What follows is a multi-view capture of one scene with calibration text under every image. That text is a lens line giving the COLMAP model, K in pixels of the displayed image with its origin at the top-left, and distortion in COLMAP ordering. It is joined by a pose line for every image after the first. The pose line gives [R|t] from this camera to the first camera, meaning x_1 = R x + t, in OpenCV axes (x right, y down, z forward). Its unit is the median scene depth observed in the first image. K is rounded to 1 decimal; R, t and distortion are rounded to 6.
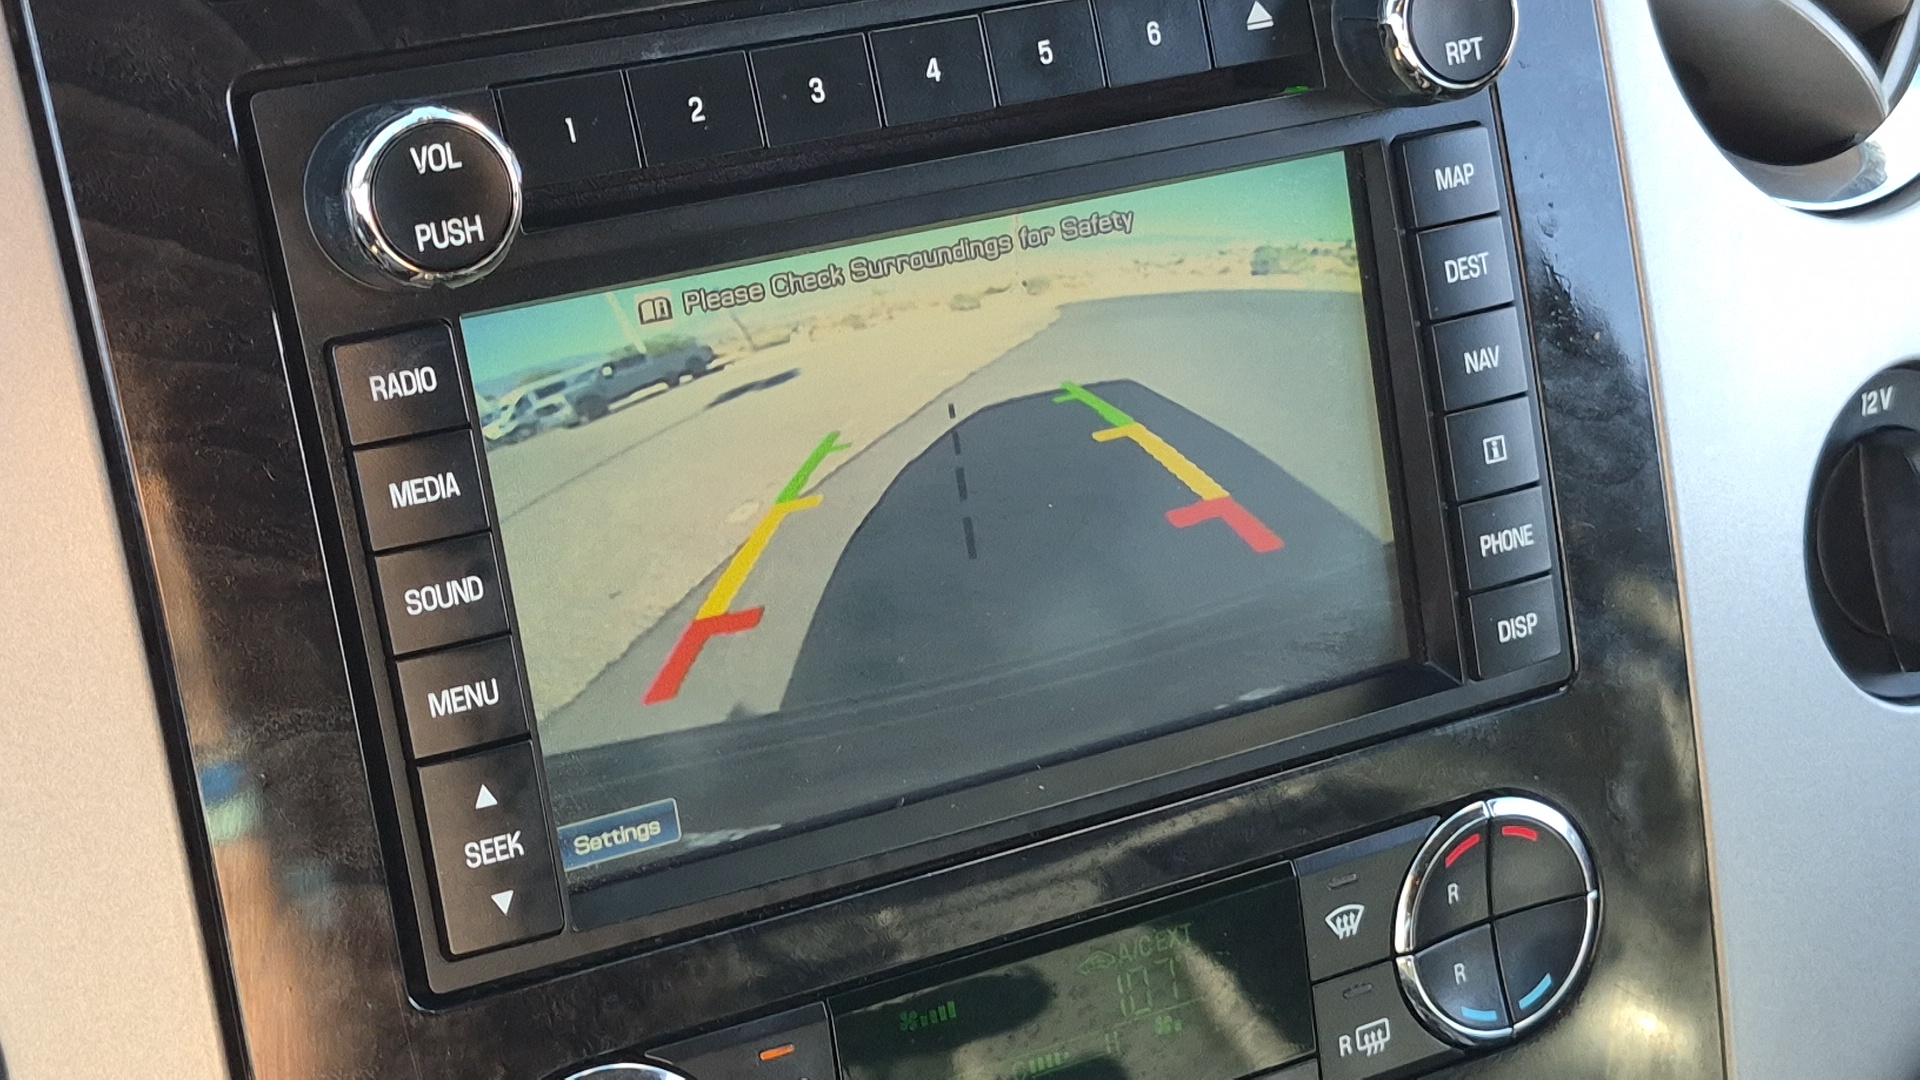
lens RADIAL K [[3334.7, 0, 960.8], [0, 3334.7, 541.3], [0, 0, 1]] dist [0.081466, 0.000000]
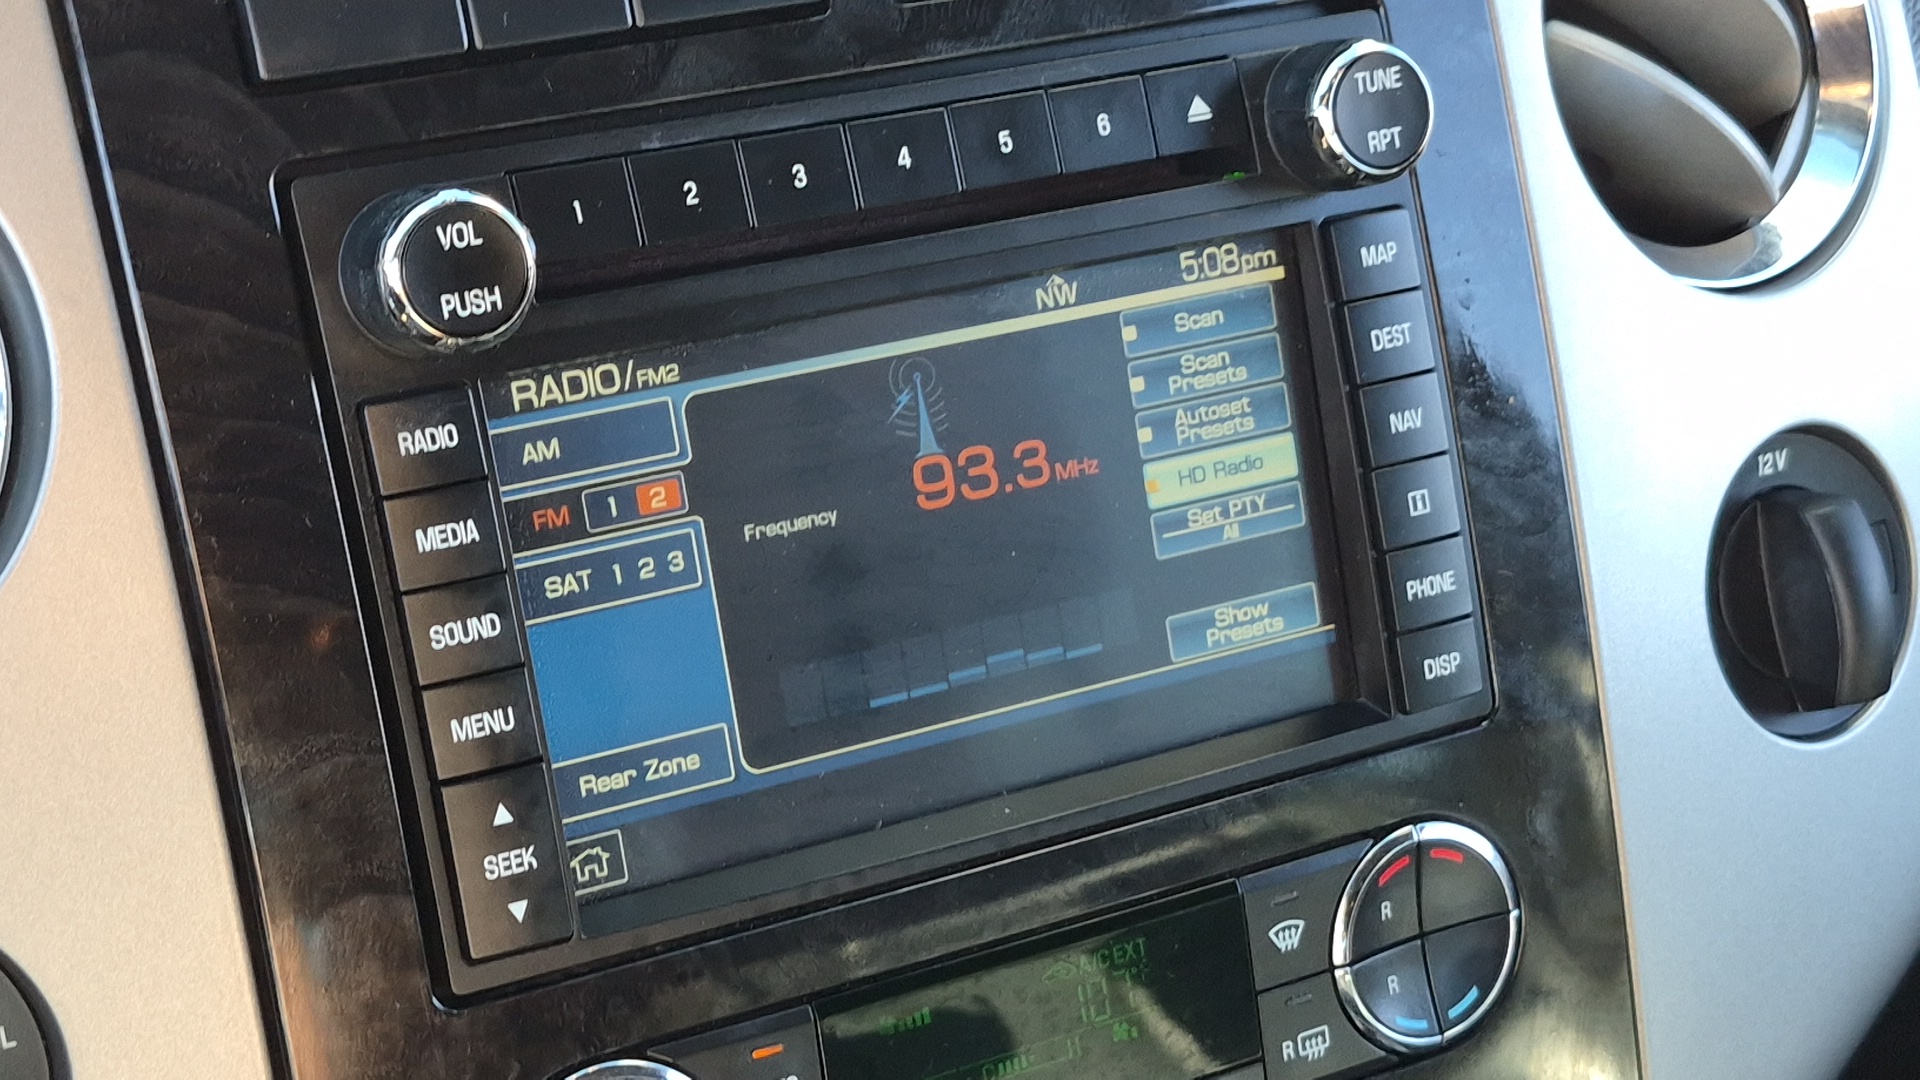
lens RADIAL K [[3334.7, 0, 961.6], [0, 3334.7, 536.0], [0, 0, 1]] dist [0.081466, 0.000000]
pose [[0.999917, -0.006833, 0.010963, -0.002171], [0.007241, 0.999264, -0.037674, 0.025086], [-0.010697, 0.037750, 0.999230, -0.097104]]
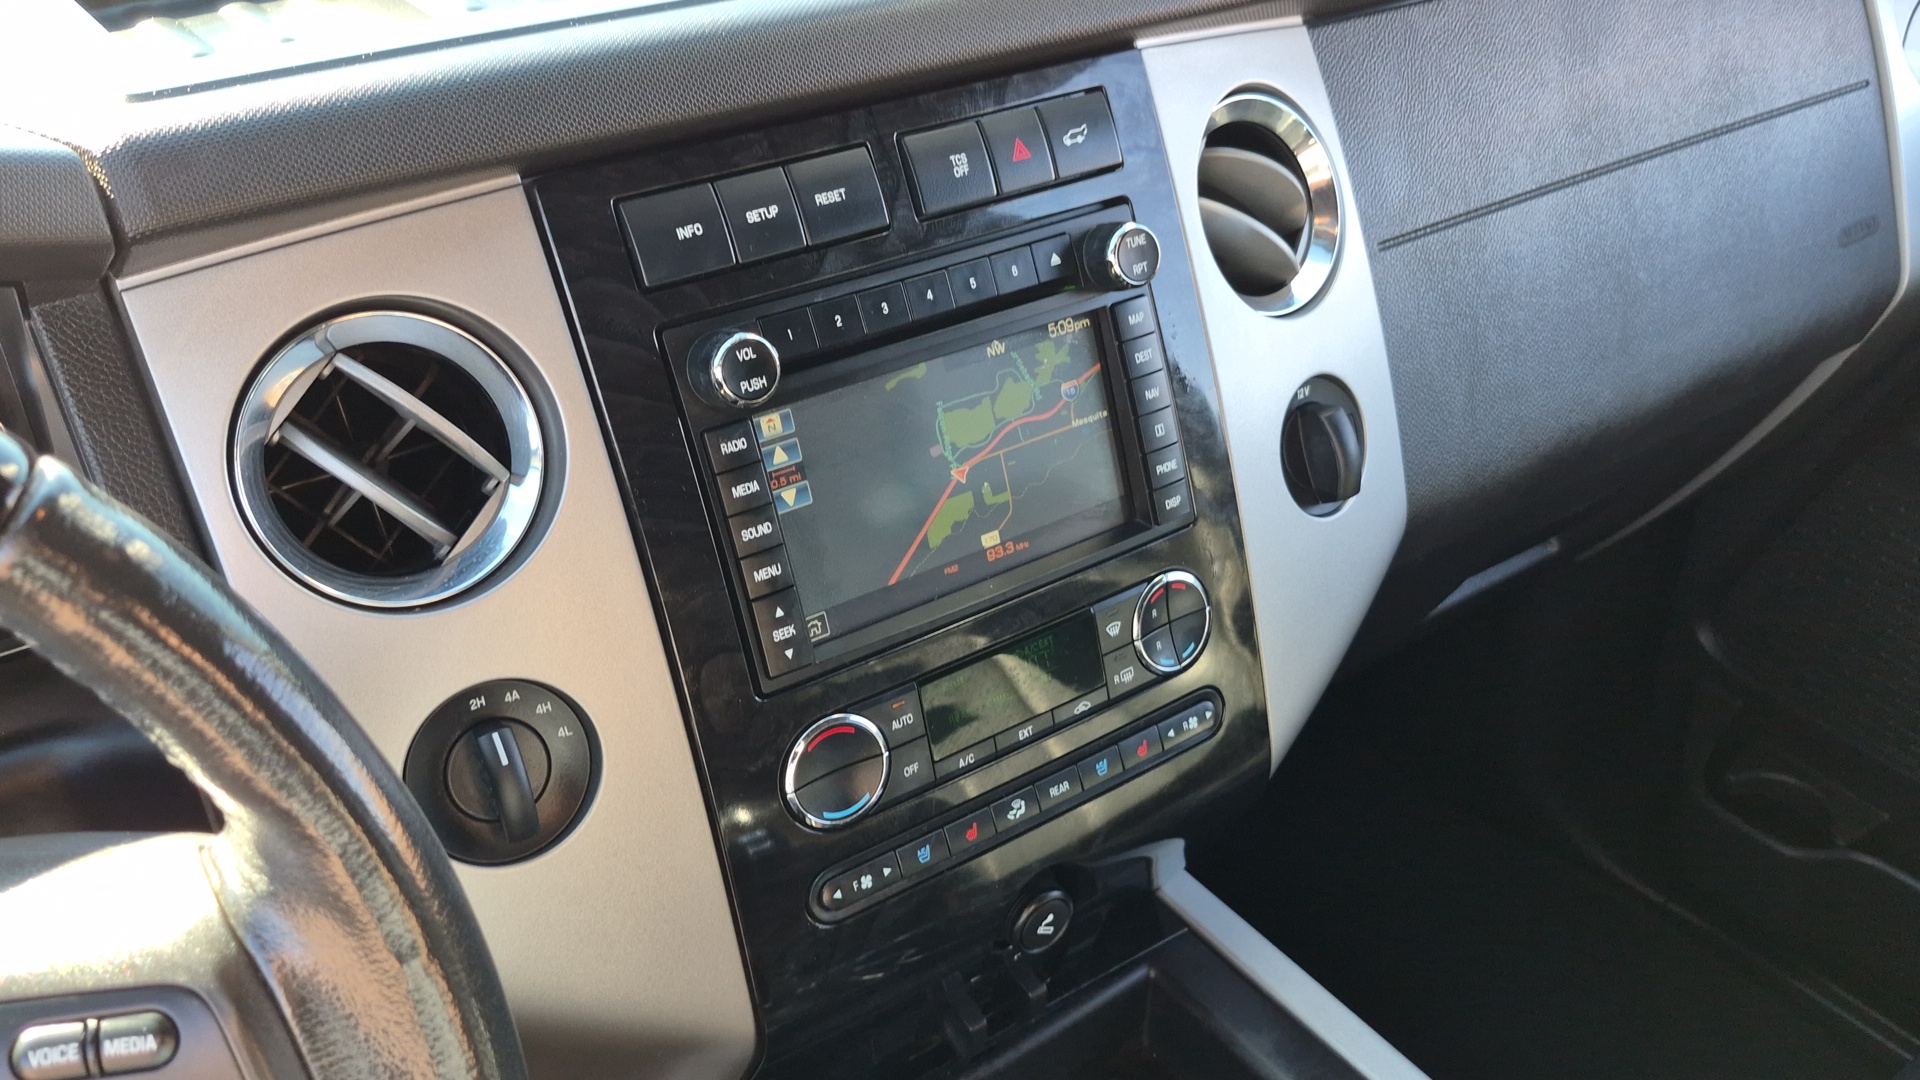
lens RADIAL K [[1703.4, 0, 969.3], [0, 1703.4, 550.3], [0, 0, 1]] dist [0.083622, -0.045135]
pose [[0.990656, -0.084479, 0.107069, -0.123373], [0.076835, 0.994322, 0.073617, -0.045215], [-0.112680, -0.064702, 0.991522, -0.226989]]
